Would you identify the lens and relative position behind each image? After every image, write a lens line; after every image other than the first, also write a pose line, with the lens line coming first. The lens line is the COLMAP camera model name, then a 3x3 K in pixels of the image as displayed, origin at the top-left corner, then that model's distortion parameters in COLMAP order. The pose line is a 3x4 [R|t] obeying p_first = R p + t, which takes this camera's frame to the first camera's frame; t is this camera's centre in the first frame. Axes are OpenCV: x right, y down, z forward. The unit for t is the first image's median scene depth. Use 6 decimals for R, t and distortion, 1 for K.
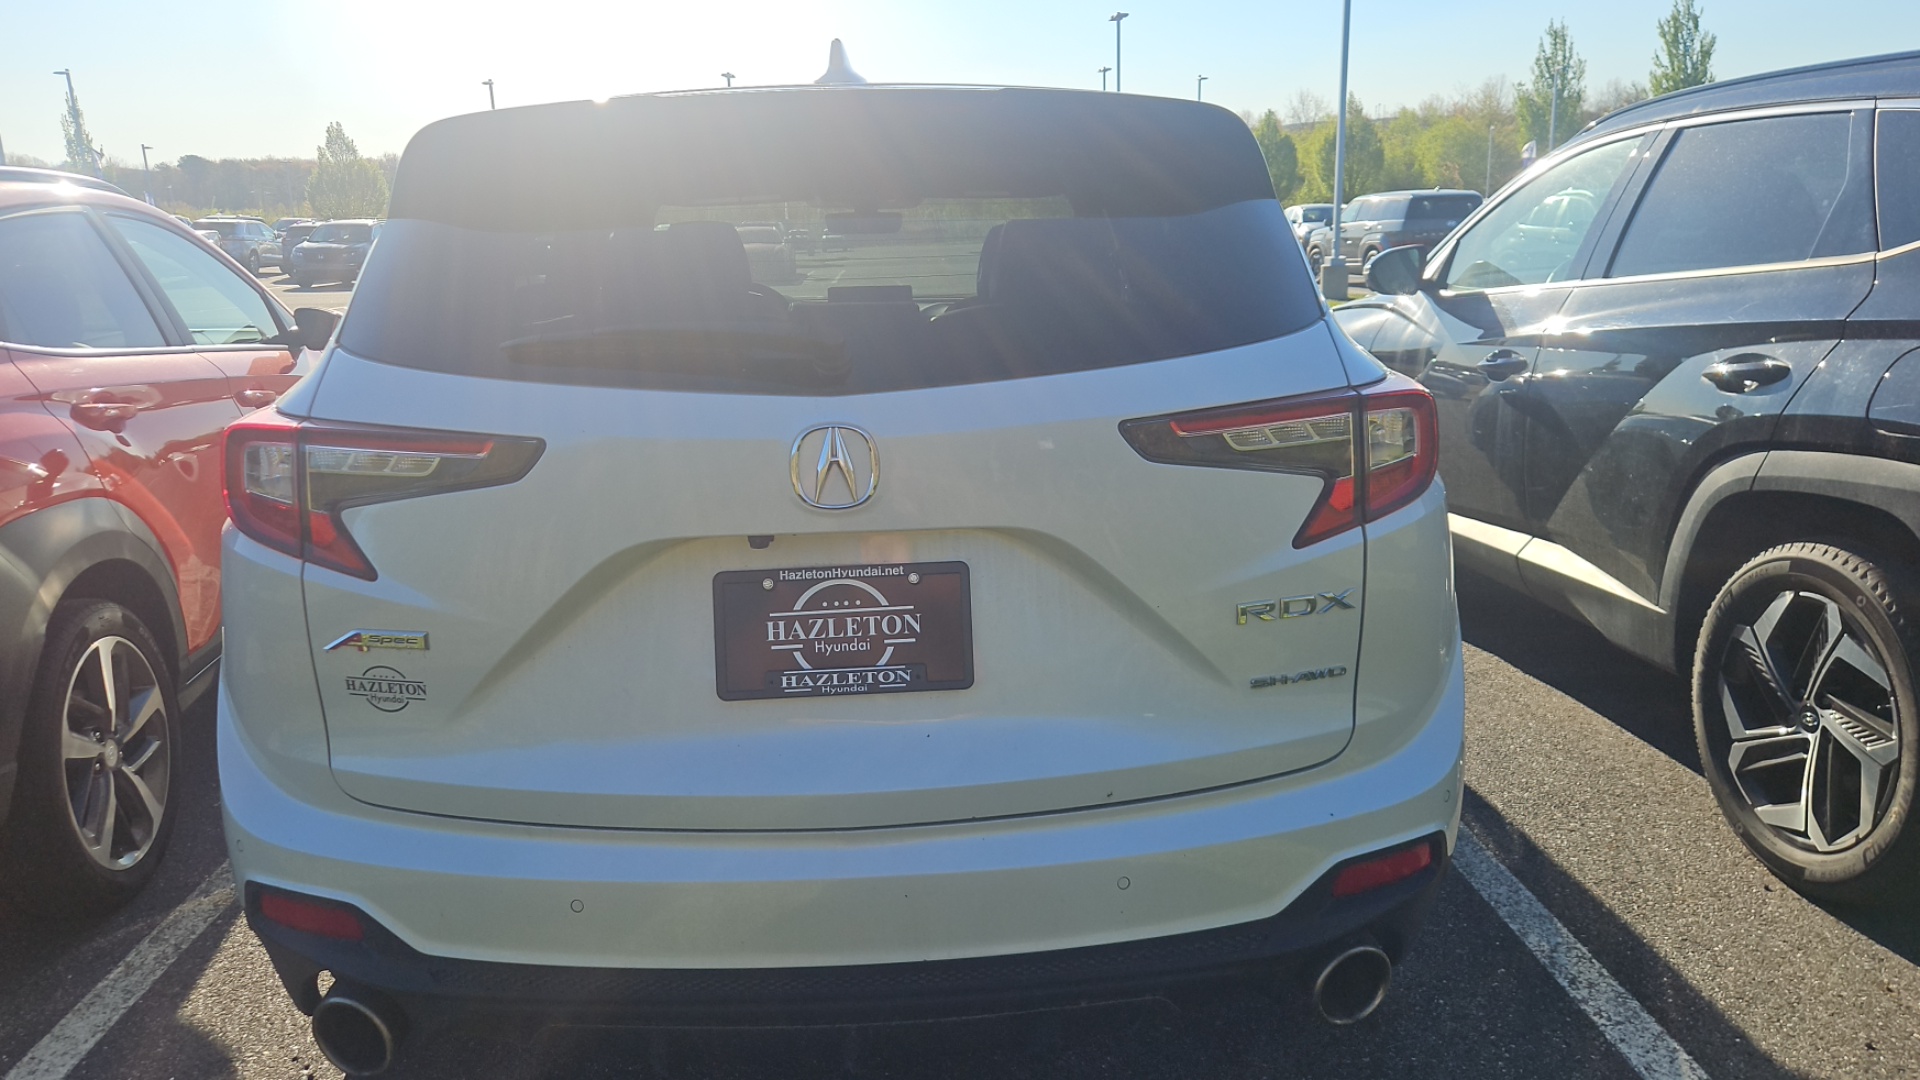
lens RADIAL K [[1390.8, 0, 960.0], [0, 1390.8, 540.0], [0, 0, 1]] dist [0.054752, 0.002408]
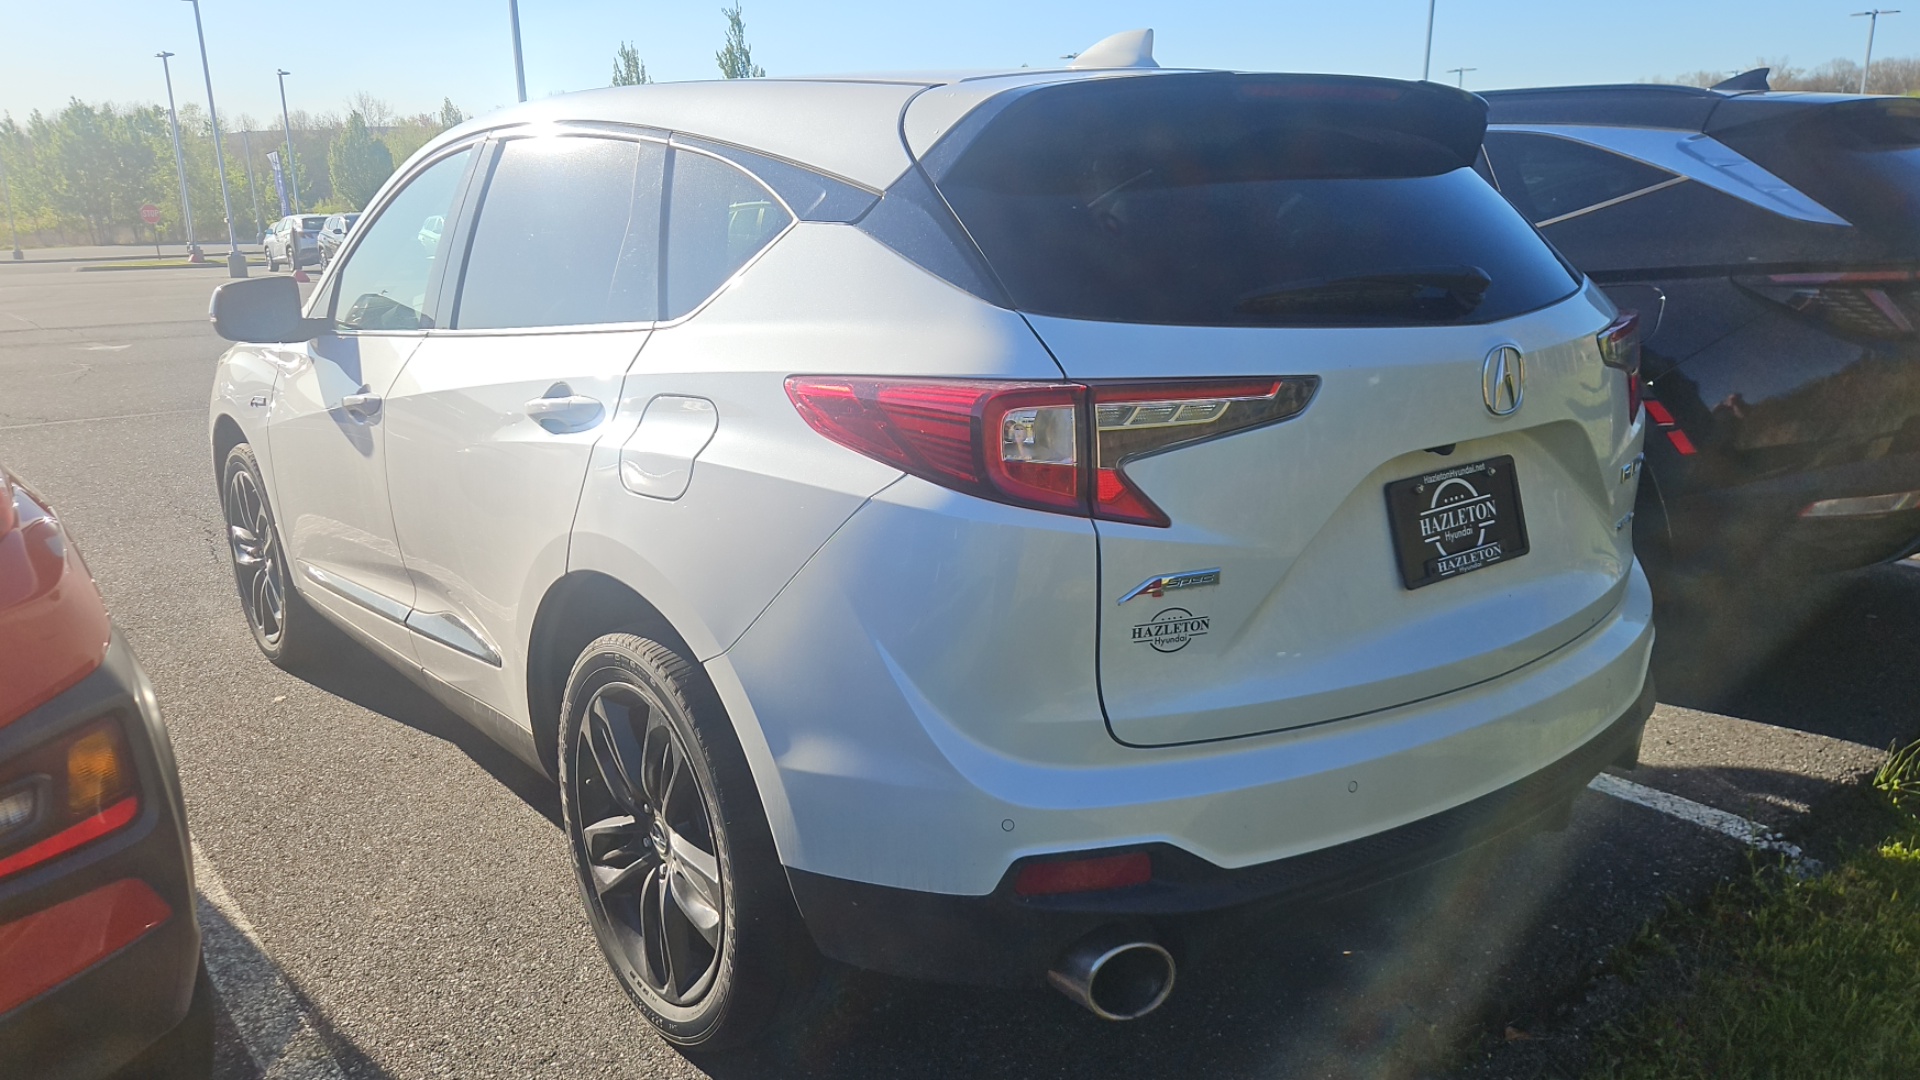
lens RADIAL K [[1390.8, 0, 960.0], [0, 1390.8, 540.0], [0, 0, 1]] dist [0.054752, 0.002408]
pose [[0.818492, -0.127293, 0.560239, -1.128406], [0.130894, 0.990817, 0.033893, -0.016726], [-0.559408, 0.045590, 0.827638, 0.228391]]
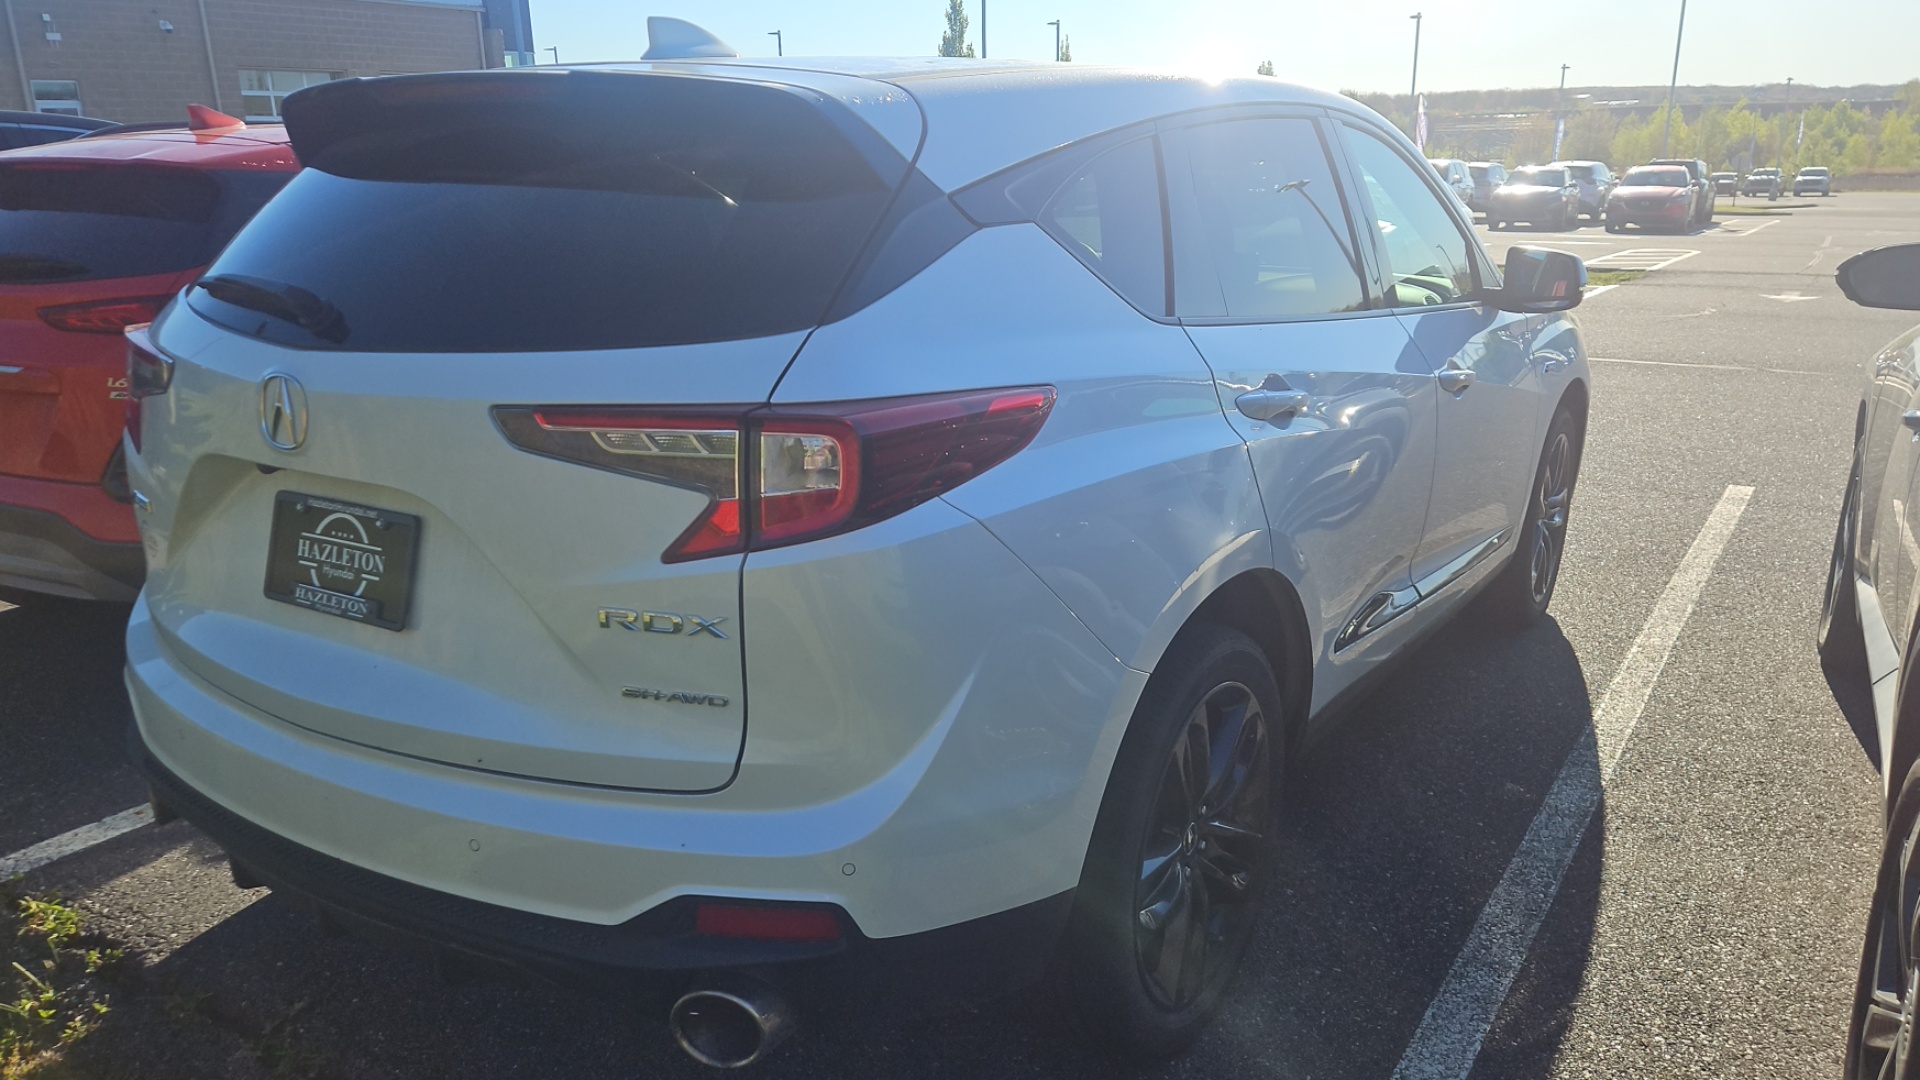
lens RADIAL K [[1390.8, 0, 960.0], [0, 1390.8, 540.0], [0, 0, 1]] dist [0.054752, 0.002408]
pose [[0.817942, 0.177920, -0.547097, 0.951312], [-0.151047, 0.984029, 0.094189, -0.133887], [0.555118, 0.005596, 0.831753, 0.326275]]
